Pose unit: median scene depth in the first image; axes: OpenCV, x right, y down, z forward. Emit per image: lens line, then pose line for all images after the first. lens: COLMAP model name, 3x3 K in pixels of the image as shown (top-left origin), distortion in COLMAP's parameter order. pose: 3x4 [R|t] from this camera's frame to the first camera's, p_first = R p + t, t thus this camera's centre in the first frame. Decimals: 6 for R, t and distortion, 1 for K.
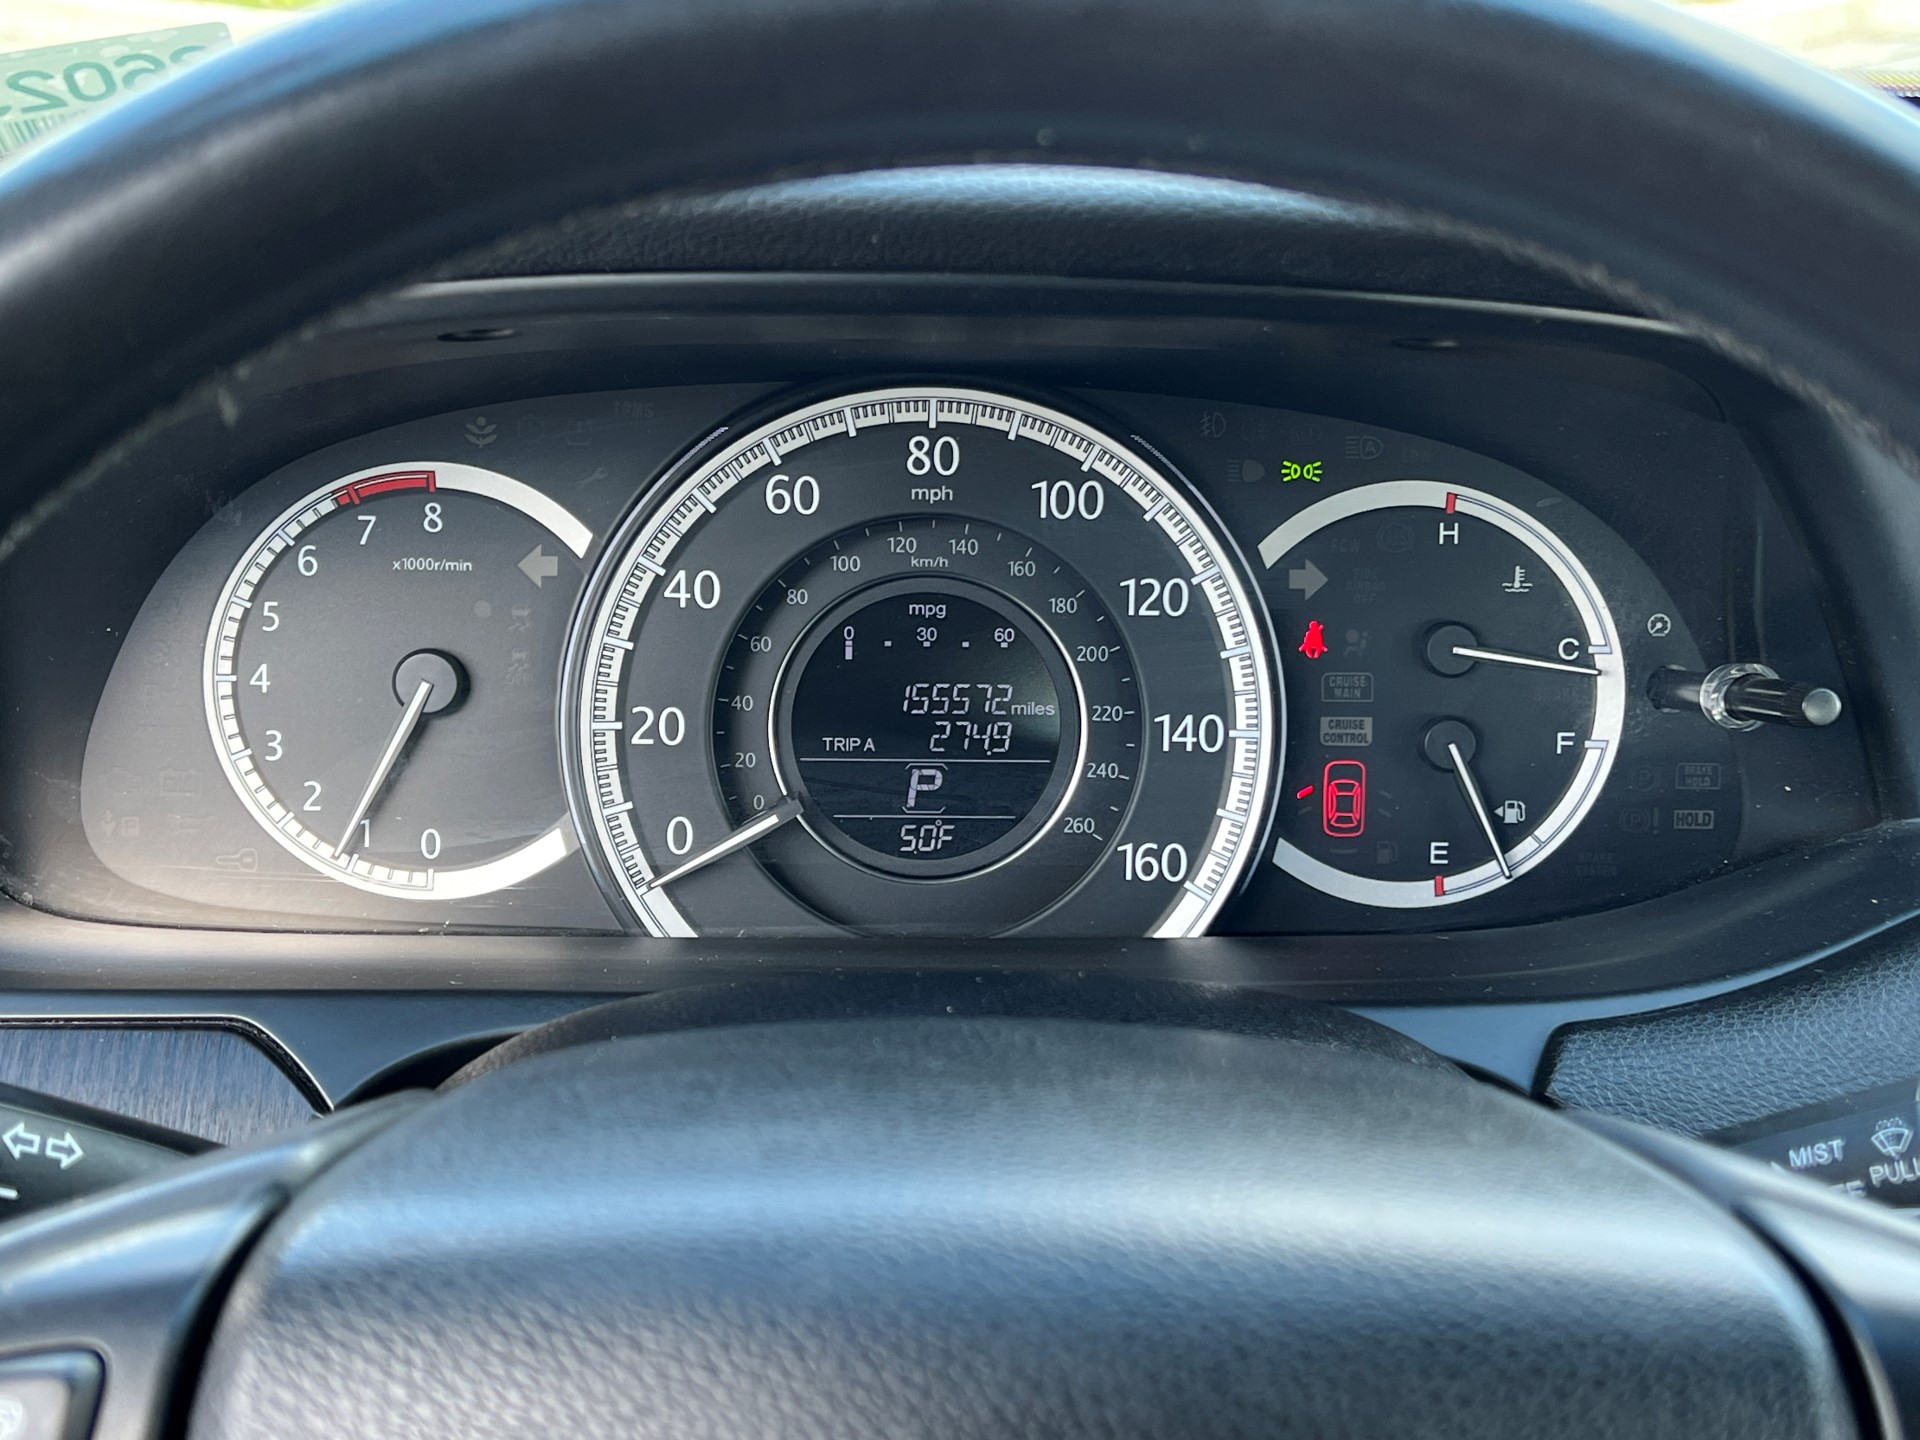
lens RADIAL K [[2633.8, 0, 952.8], [0, 2633.8, 711.8], [0, 0, 1]] dist [0.122611, 0.000000]
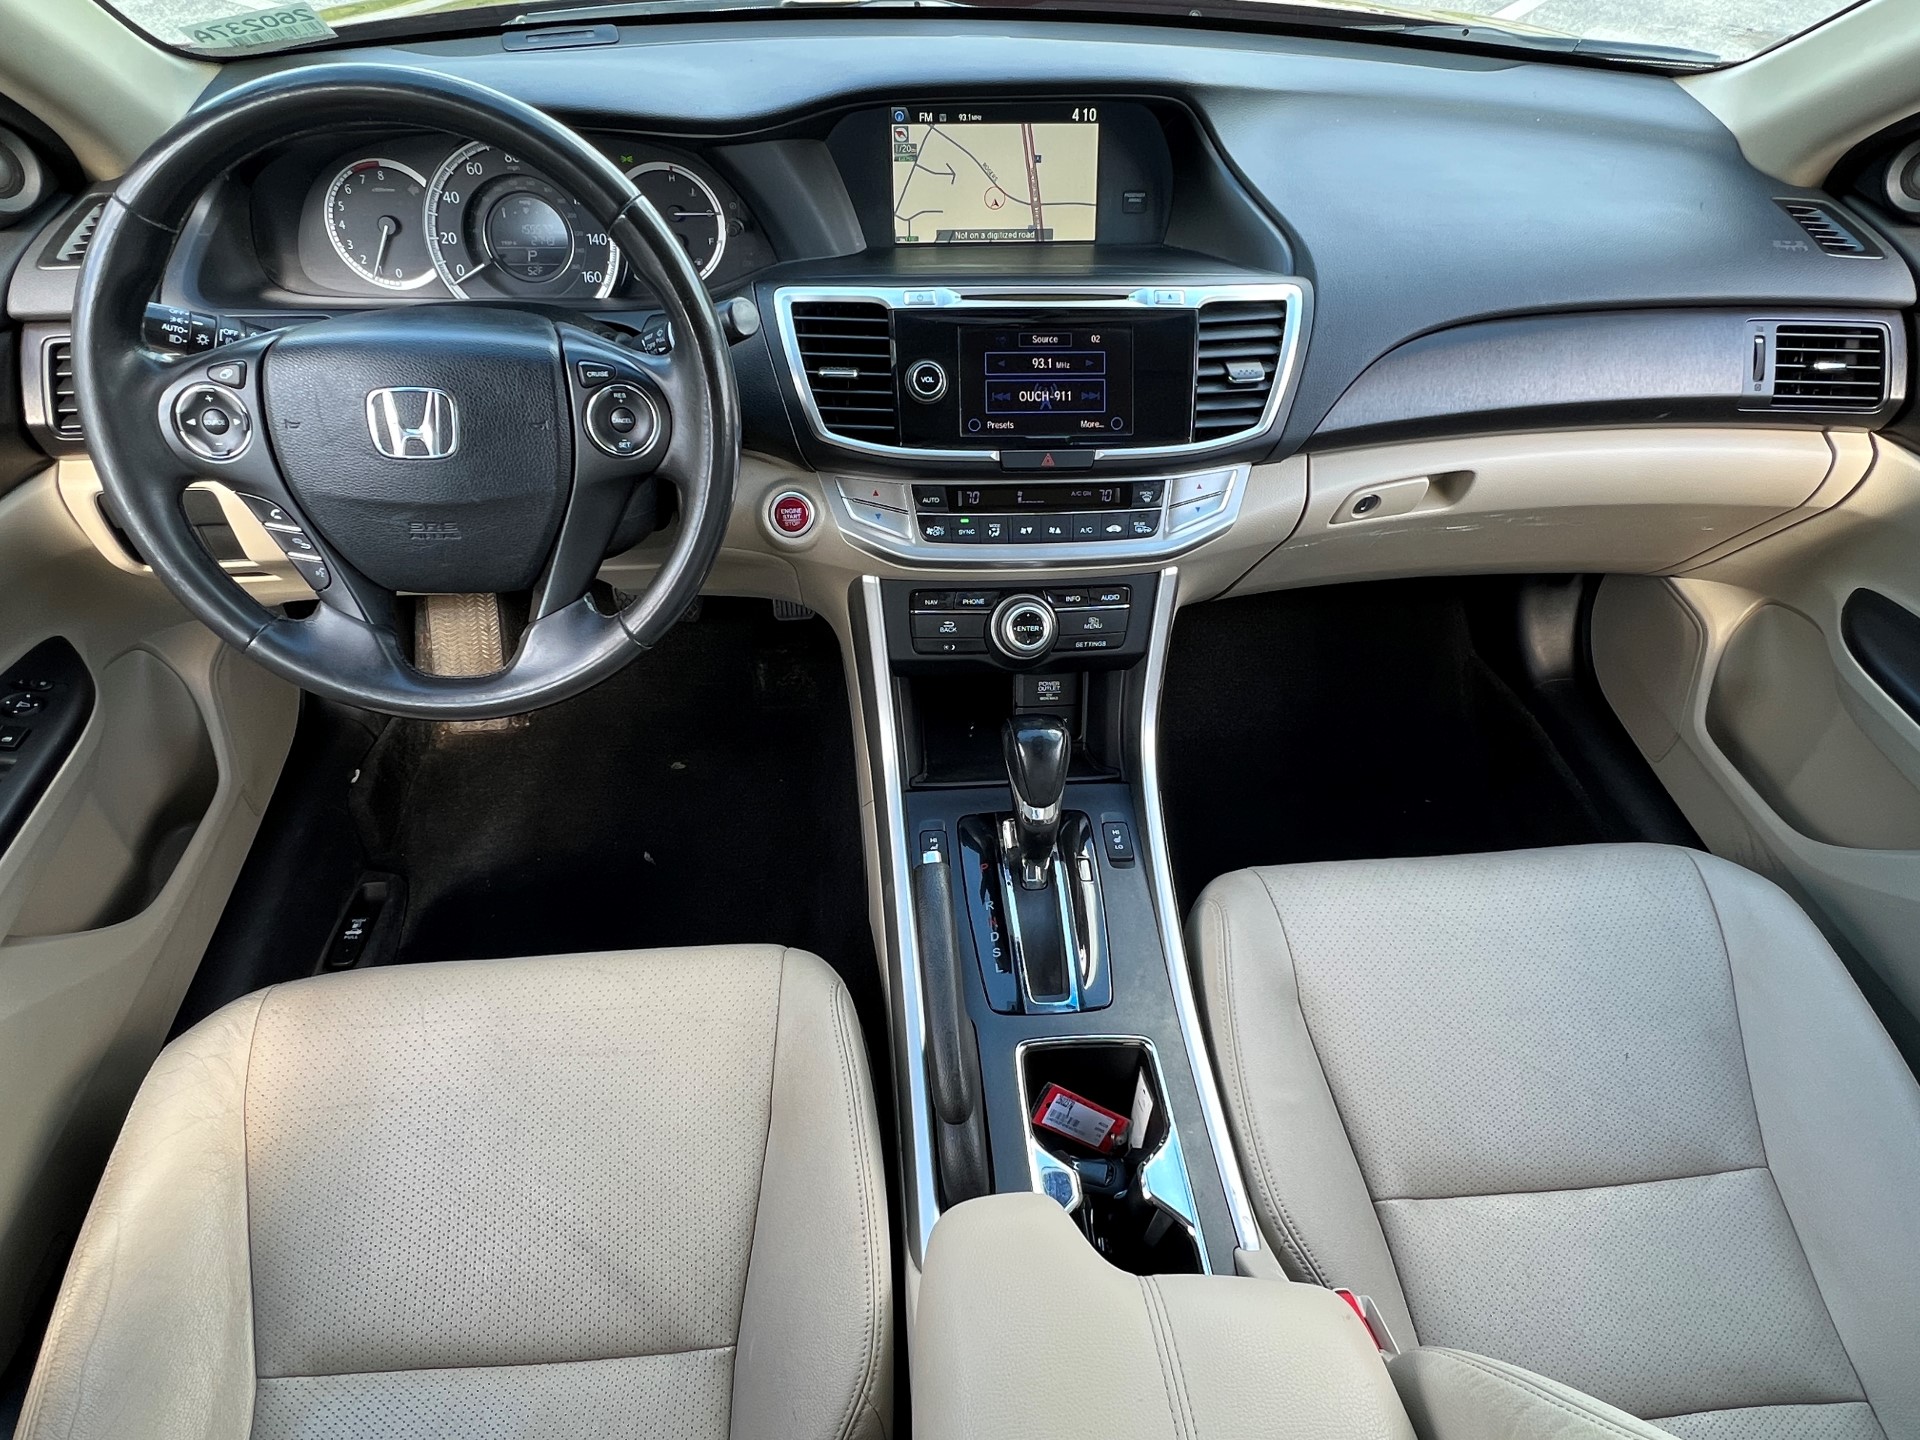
lens RADIAL K [[1112.3, 0, 946.4], [0, 1112.3, 737.4], [0, 0, 1]] dist [-0.006006, 0.002072]
pose [[0.998636, -0.025083, 0.045800, 0.486299], [0.003832, 0.909918, 0.414770, -0.000500], [-0.052078, -0.414028, 0.908773, -0.727846]]
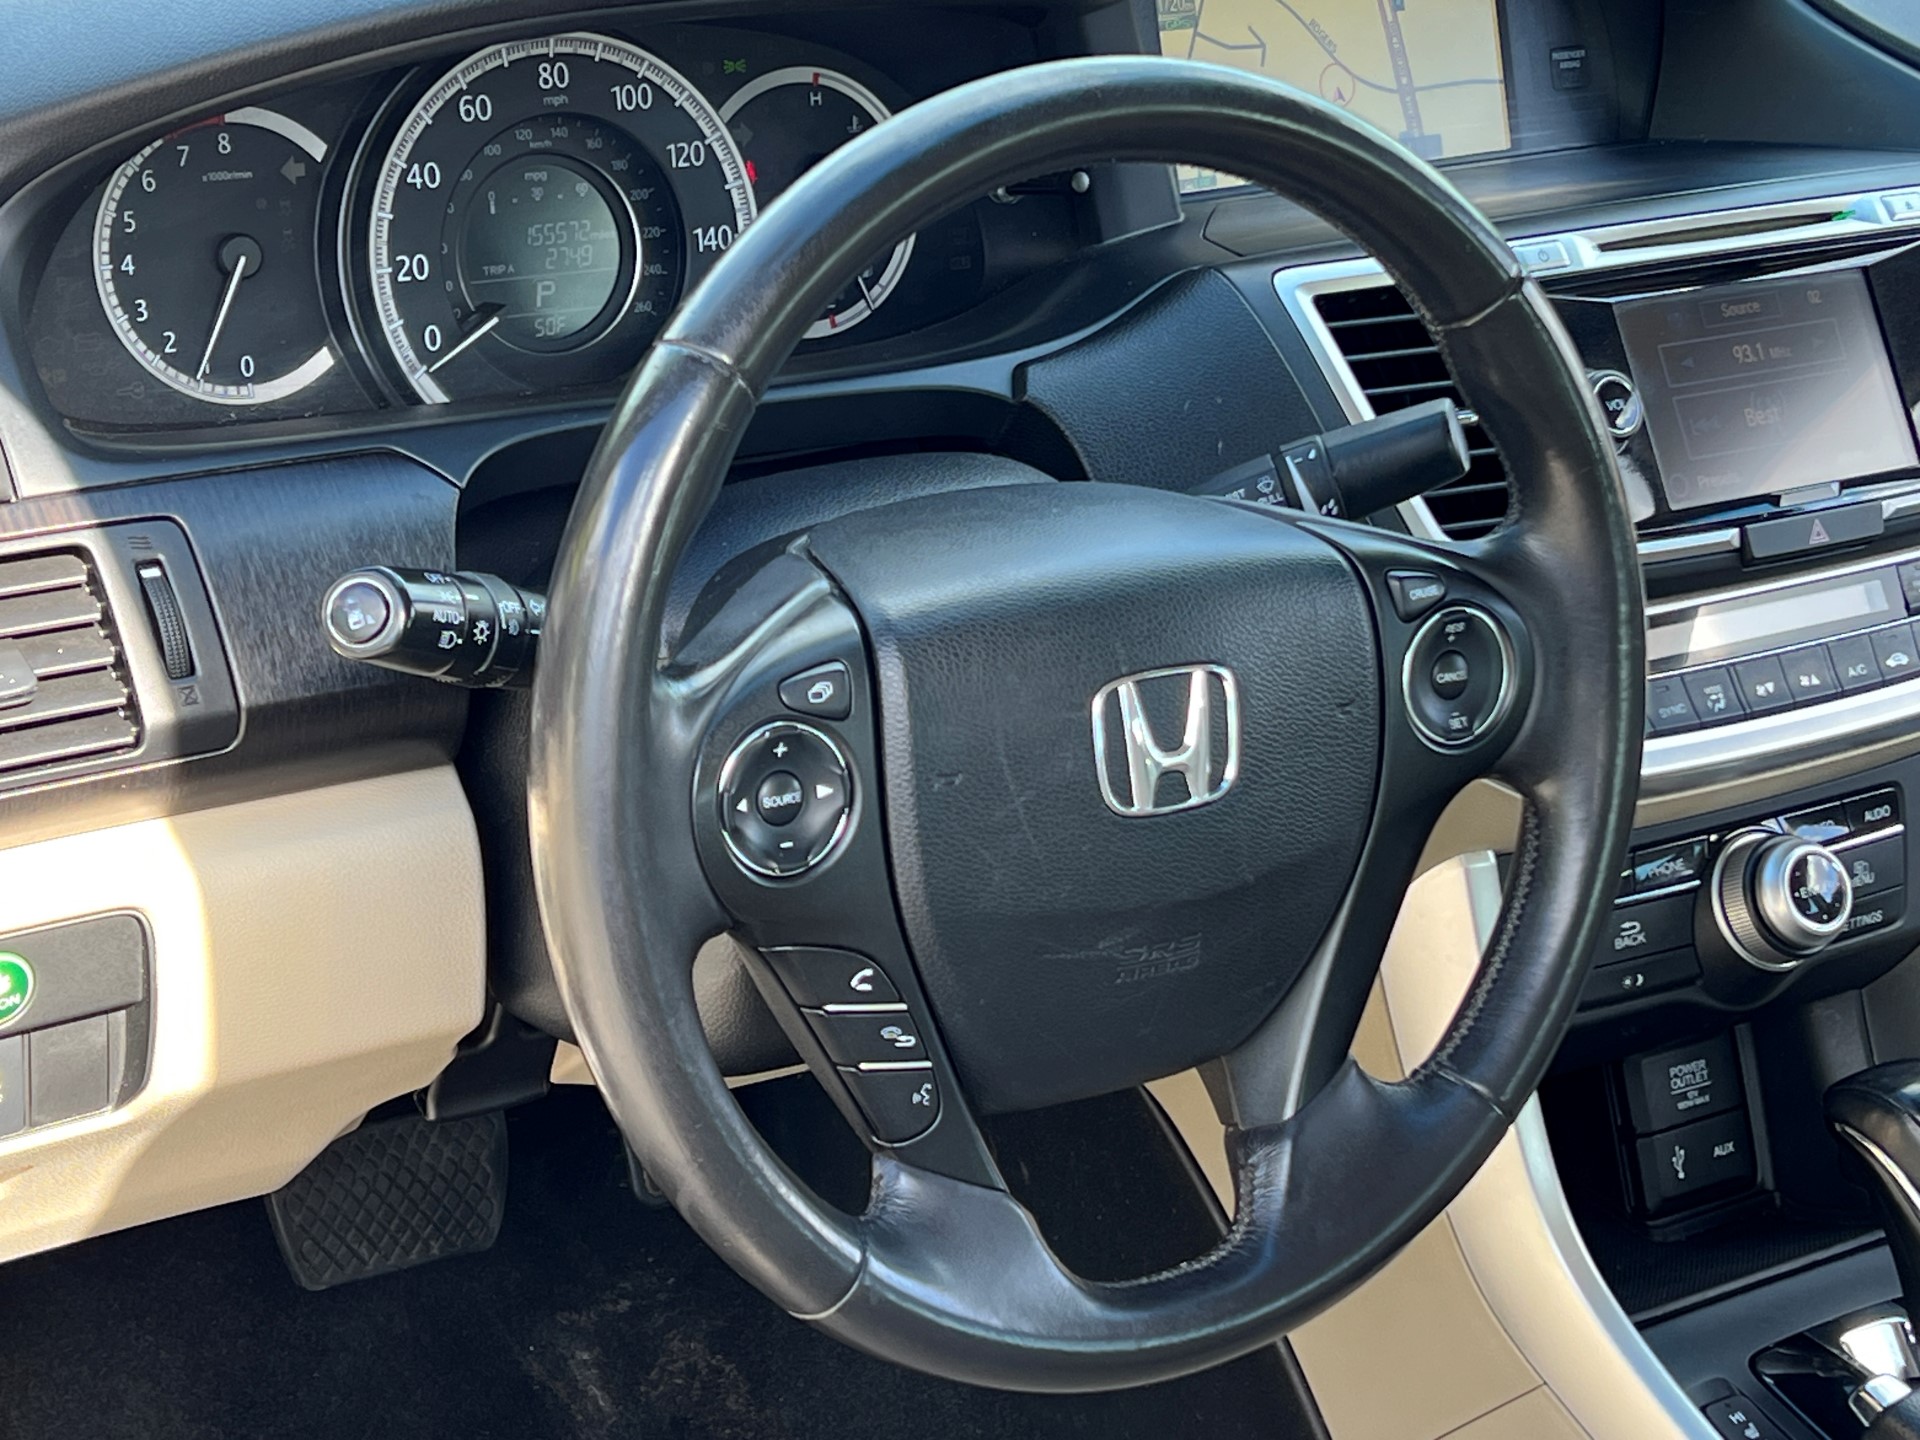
lens RADIAL K [[3598.6, 0, 976.9], [0, 3598.6, 774.2], [0, 0, 1]] dist [0.126774, 0.000000]
pose [[0.851894, -0.176800, 0.492969, -0.908425], [0.108845, 0.980510, 0.163561, -0.014076], [-0.512279, -0.085679, 0.854534, -0.985726]]
